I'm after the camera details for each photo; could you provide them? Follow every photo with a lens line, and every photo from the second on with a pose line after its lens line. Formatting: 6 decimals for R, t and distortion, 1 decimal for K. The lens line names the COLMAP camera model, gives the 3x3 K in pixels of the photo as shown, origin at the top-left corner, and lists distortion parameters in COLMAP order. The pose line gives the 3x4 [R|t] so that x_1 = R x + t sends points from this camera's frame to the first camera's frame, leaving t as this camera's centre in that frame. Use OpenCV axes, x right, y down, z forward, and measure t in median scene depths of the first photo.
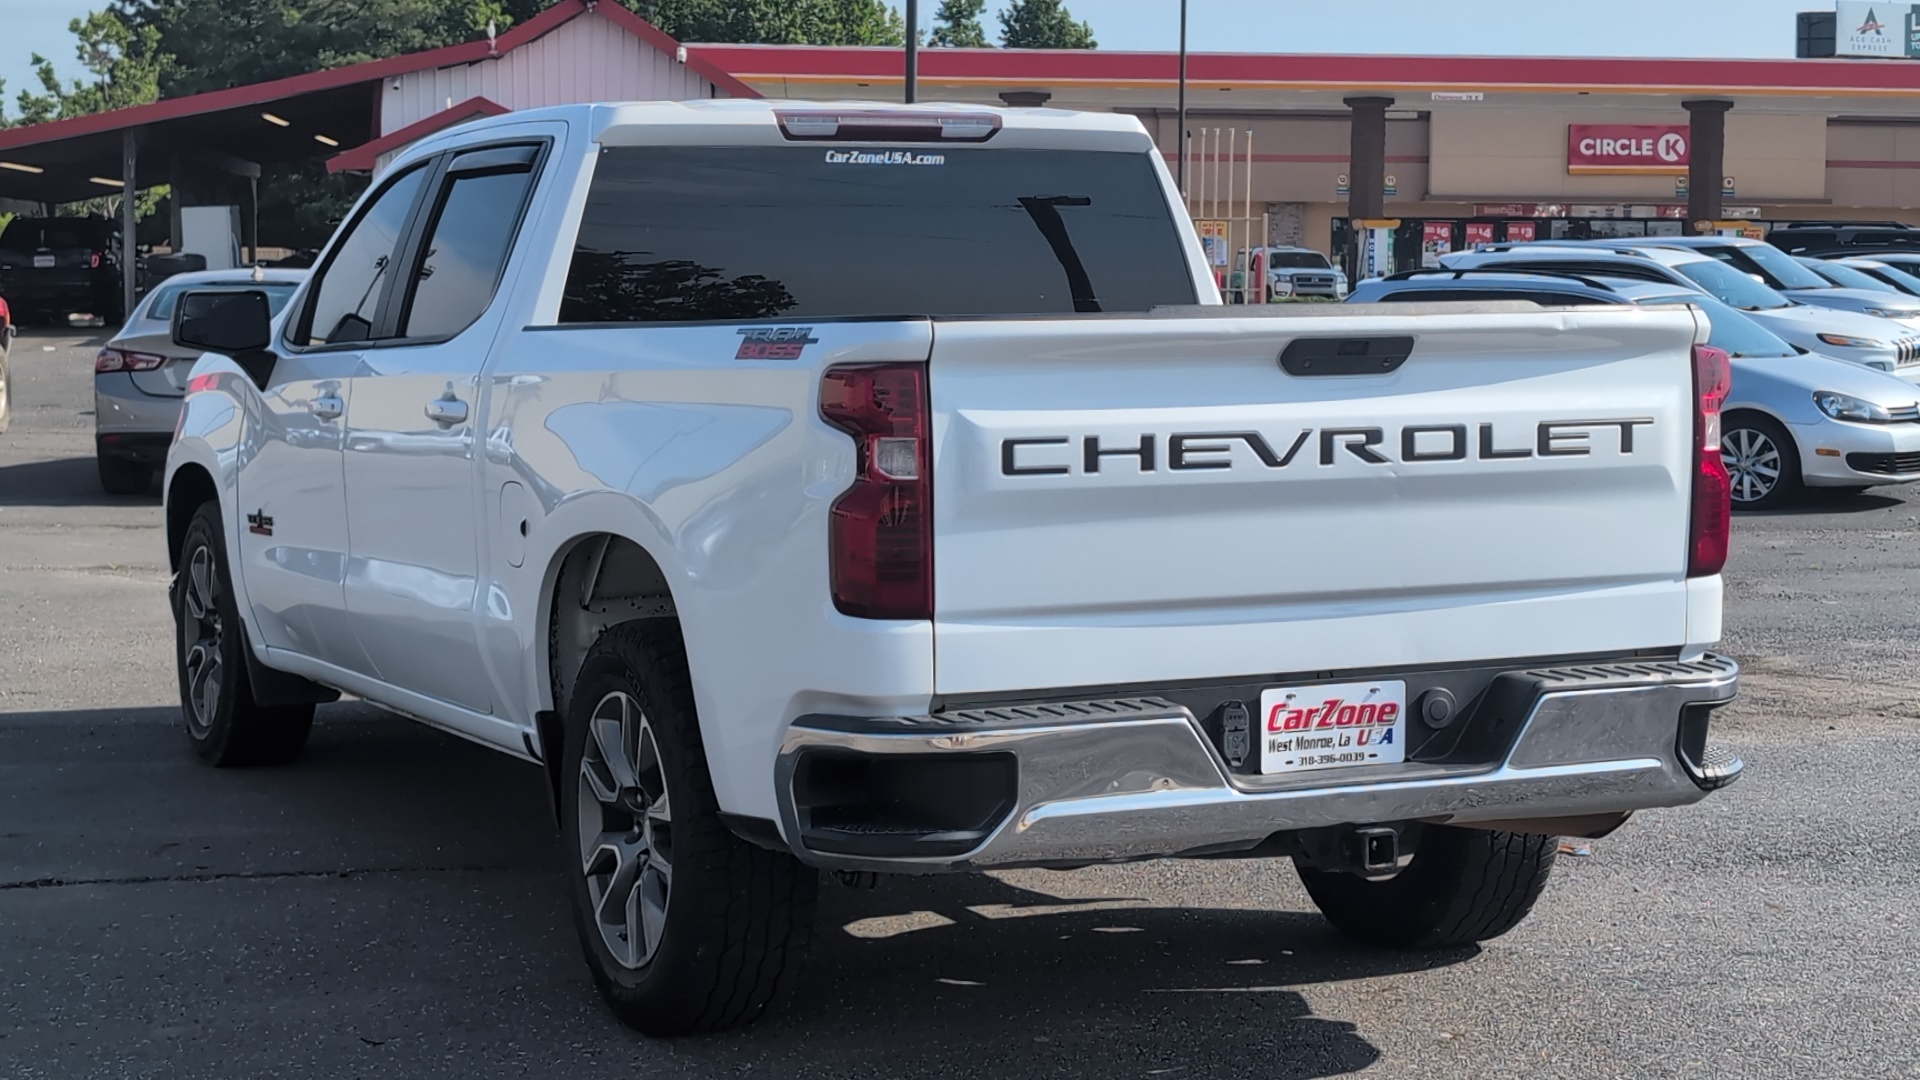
lens RADIAL K [[3227.2, 0, 962.3], [0, 3227.2, 456.8], [0, 0, 1]] dist [0.257452, -1.559914]
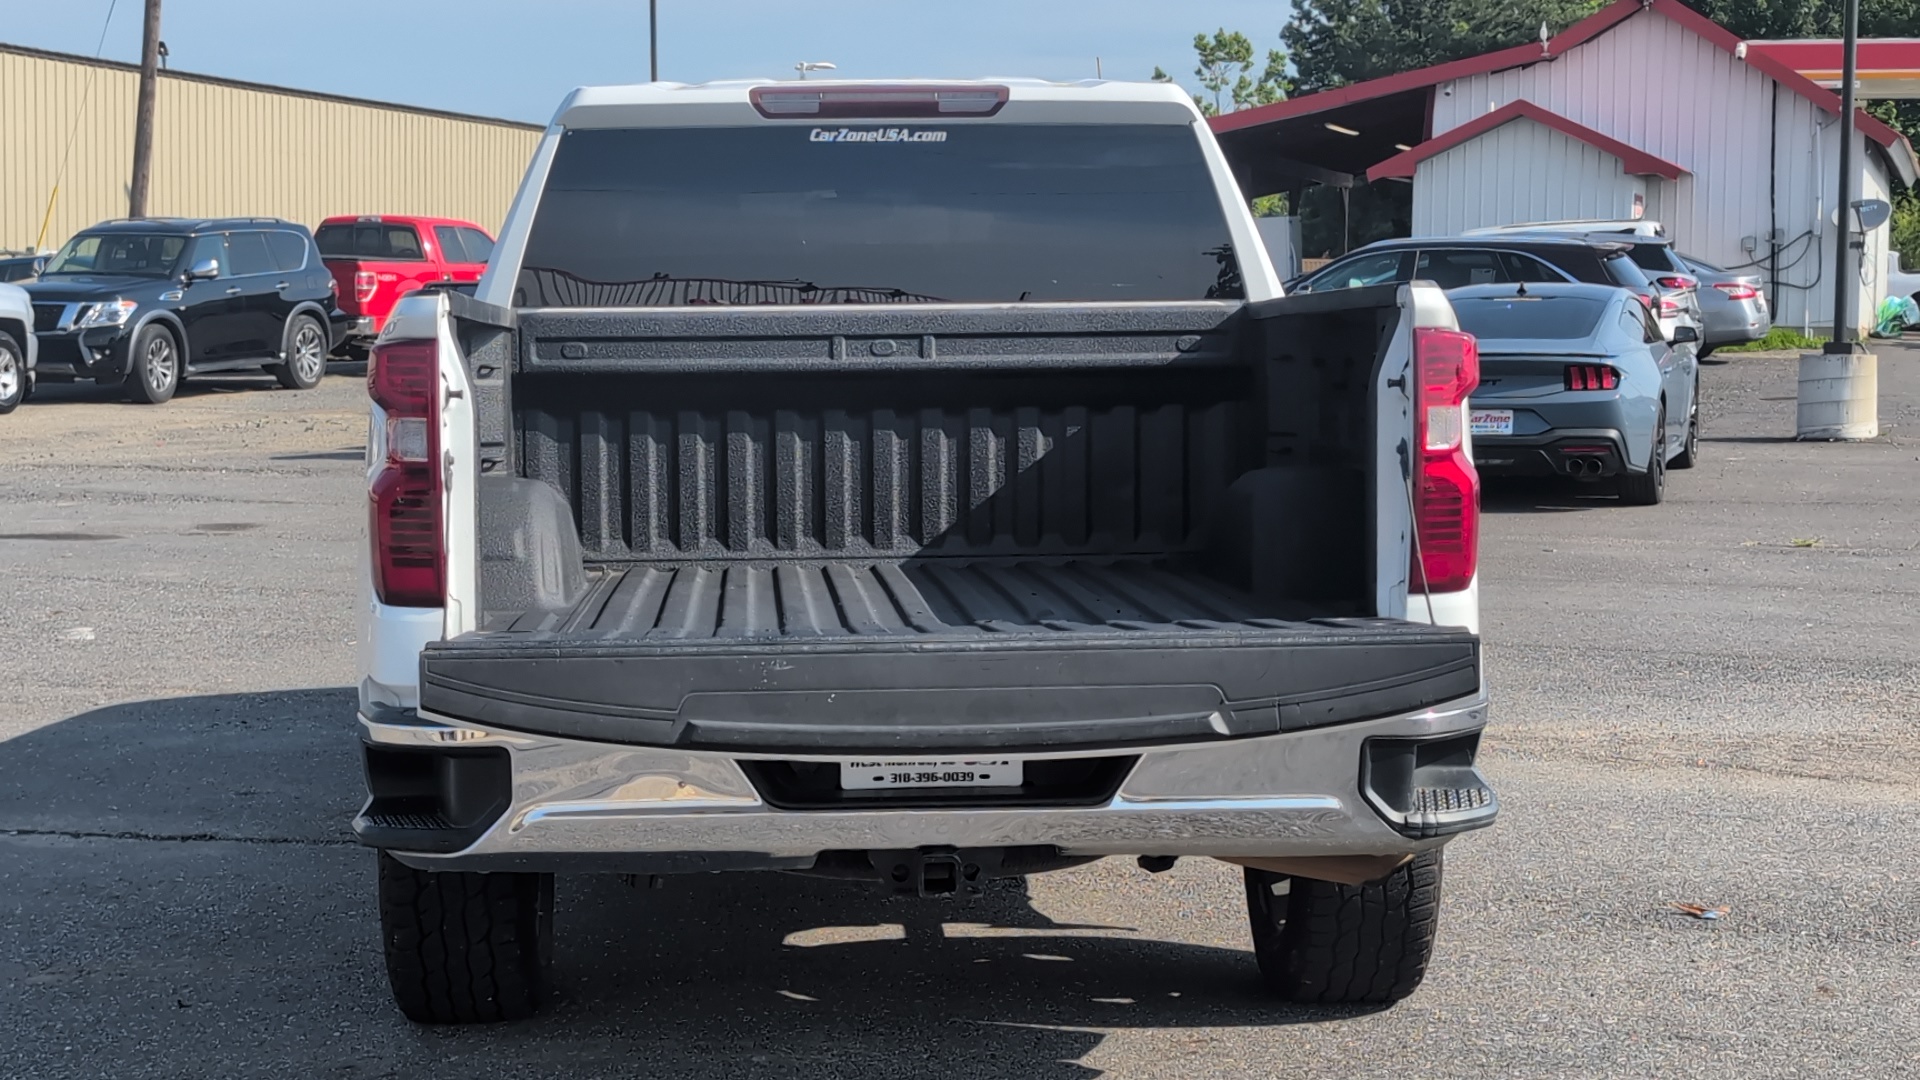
lens RADIAL K [[3228.3, 0, 928.2], [0, 3228.3, 569.4], [0, 0, 1]] dist [0.188194, -0.701880]
pose [[0.924613, 0.031017, -0.379643, 0.458655], [-0.019525, 0.999228, 0.034083, 0.003203], [0.380408, -0.024101, 0.924505, 0.155104]]
